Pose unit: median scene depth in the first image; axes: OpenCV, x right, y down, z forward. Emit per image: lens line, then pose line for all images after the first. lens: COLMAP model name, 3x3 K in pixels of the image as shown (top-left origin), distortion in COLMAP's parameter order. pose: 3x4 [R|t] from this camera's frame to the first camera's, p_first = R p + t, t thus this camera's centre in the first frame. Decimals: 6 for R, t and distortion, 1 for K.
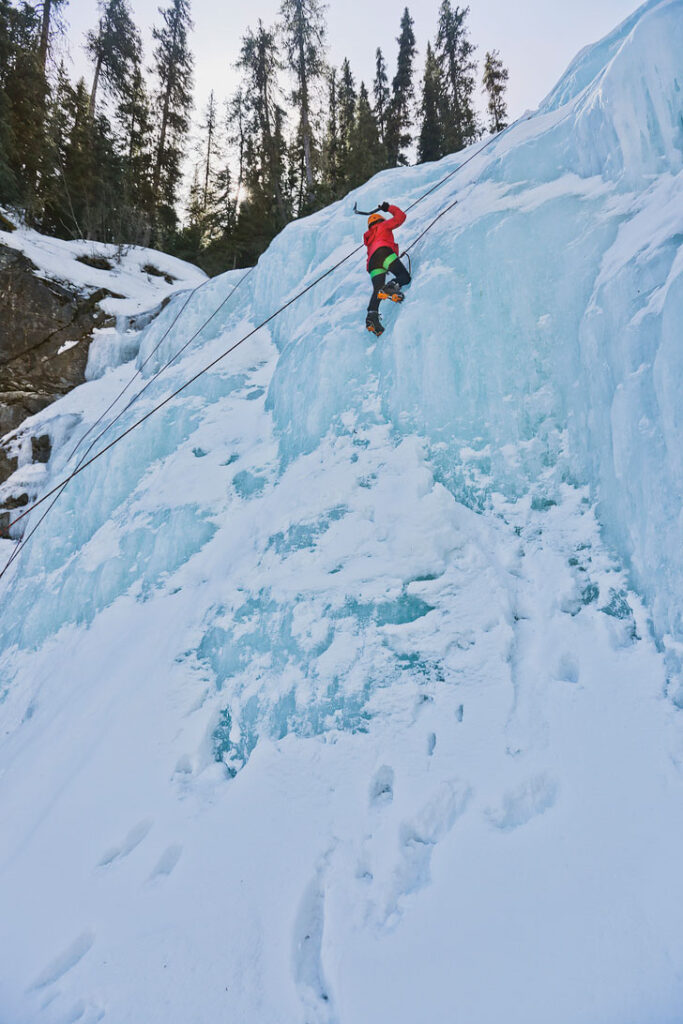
lens RADIAL K [[468.8, 0, 341.5], [0, 468.8, 512.0], [0, 0, 1]] dist [-0.059902, 0.025221]
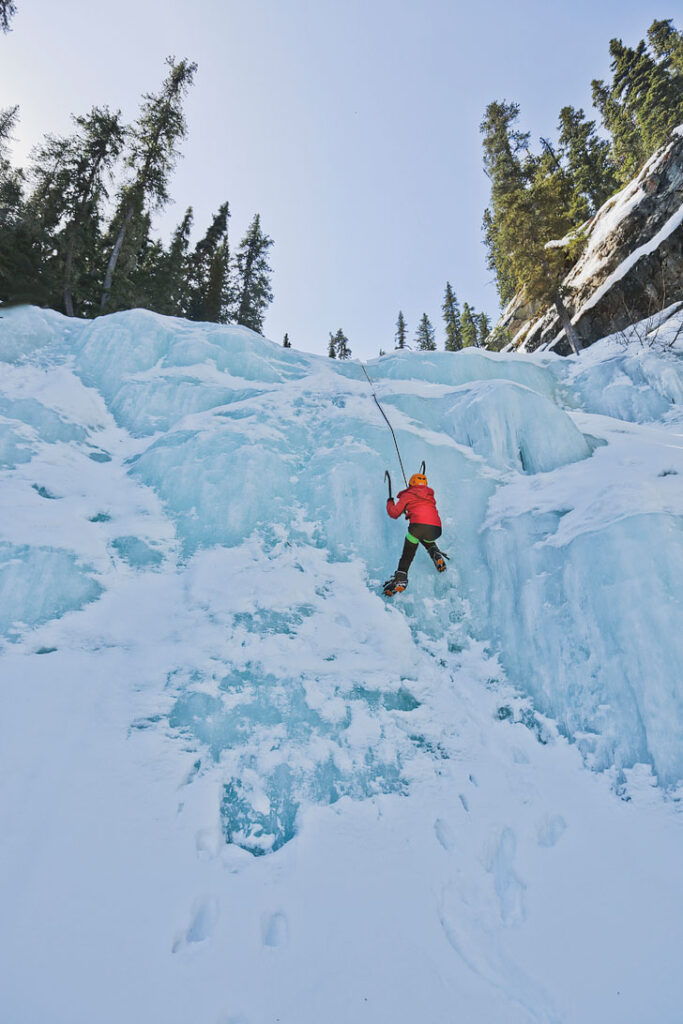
lens RADIAL K [[552.0, 0, 341.5], [0, 552.0, 512.0], [0, 0, 1]] dist [-0.037213, 0.000397]
pose [[0.706077, 0.407095, 0.579422, -0.650225], [-0.184060, 0.895618, -0.404958, 0.249453], [-0.683797, 0.179283, 0.707304, 0.027960]]
